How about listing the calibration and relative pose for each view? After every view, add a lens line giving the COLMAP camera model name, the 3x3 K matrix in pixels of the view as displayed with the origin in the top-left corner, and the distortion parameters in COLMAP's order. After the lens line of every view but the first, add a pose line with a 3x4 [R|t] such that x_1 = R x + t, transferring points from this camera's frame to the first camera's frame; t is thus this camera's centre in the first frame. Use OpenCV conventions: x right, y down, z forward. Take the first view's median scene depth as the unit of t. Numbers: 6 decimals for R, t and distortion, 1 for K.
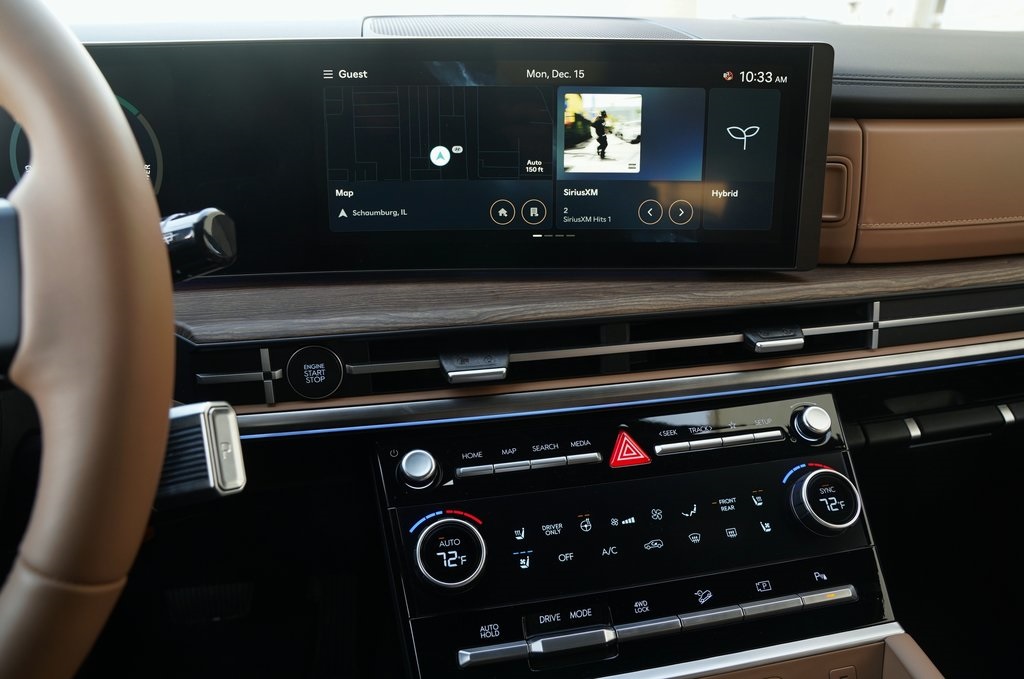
lens RADIAL K [[708.0, 0, 512.0], [0, 708.0, 339.5], [0, 0, 1]] dist [-0.126940, 0.090751]
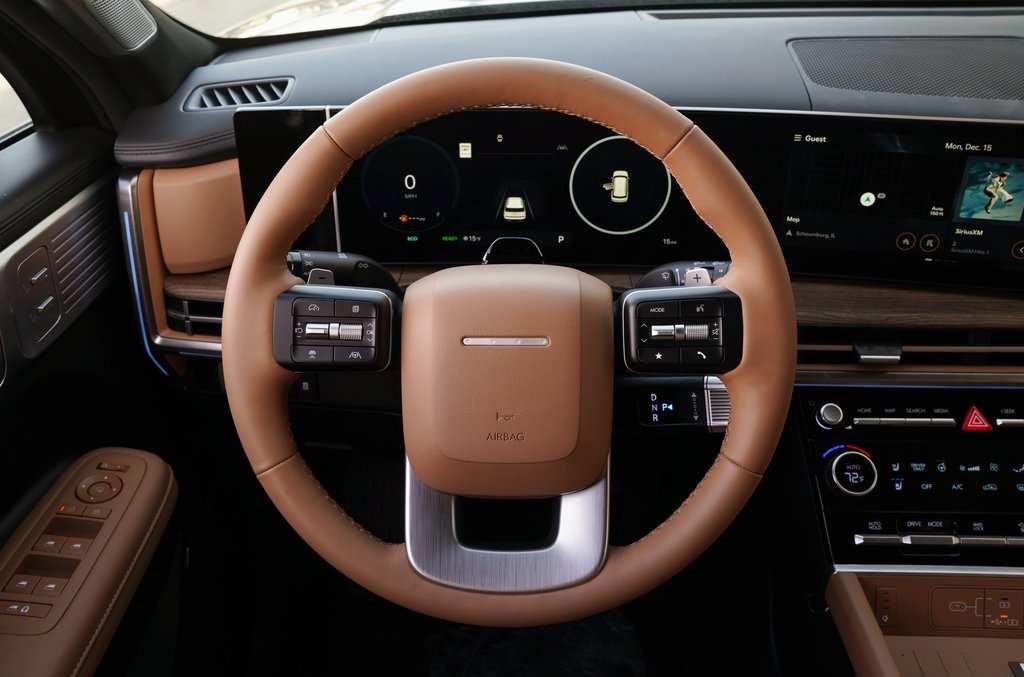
lens RADIAL K [[858.5, 0, 512.0], [0, 858.5, 338.5], [0, 0, 1]] dist [-0.071866, 0.116333]
pose [[0.974866, 0.111418, -0.192930, -0.445461], [-0.078855, 0.982469, 0.168929, -0.224210], [0.208369, -0.149470, 0.966561, -0.845141]]
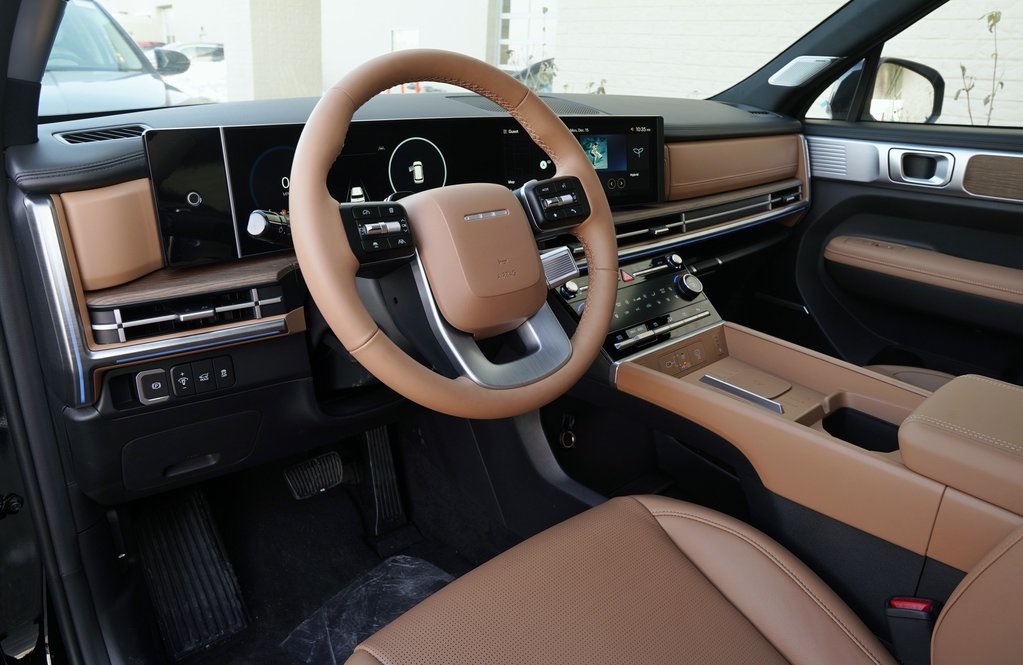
lens RADIAL K [[726.4, 0, 511.5], [0, 726.4, 332.5], [0, 0, 1]] dist [-0.097936, 0.004597]
pose [[0.853299, -0.158522, 0.496742, -1.542647], [0.177995, 0.983997, 0.008258, 0.266681], [-0.490101, 0.081371, 0.867859, -1.060672]]
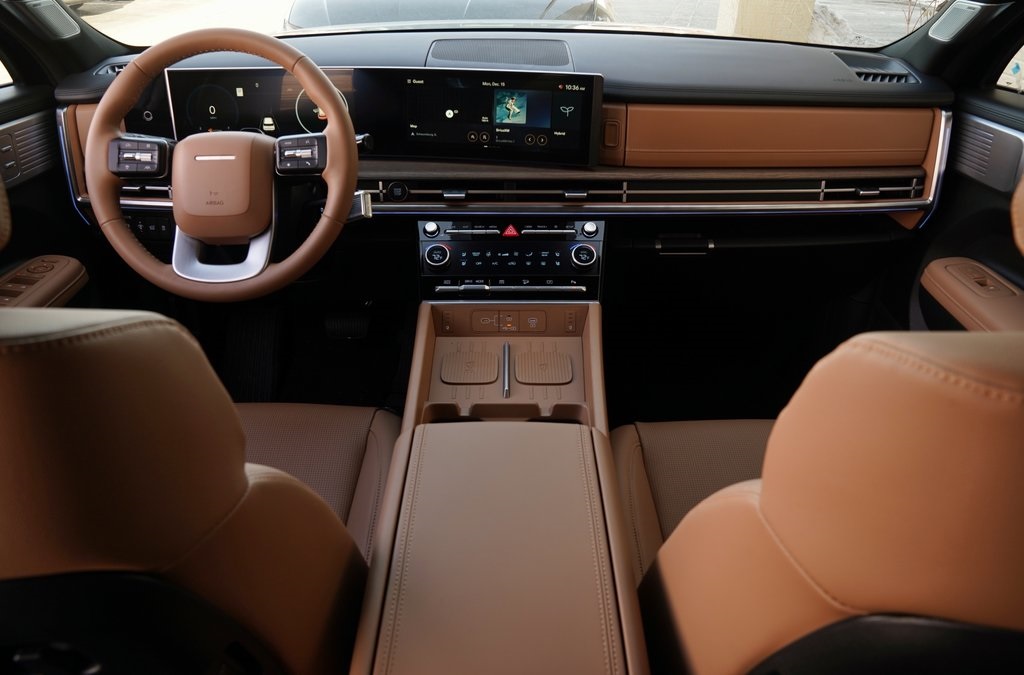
lens RADIAL K [[708.0, 0, 512.0], [0, 708.0, 337.5], [0, 0, 1]] dist [-0.126940, 0.090751]
pose [[0.982479, 0.101392, -0.156381, 0.635769], [-0.079973, 0.987246, 0.137655, 0.190935], [0.168344, -0.122737, 0.978057, -1.661731]]
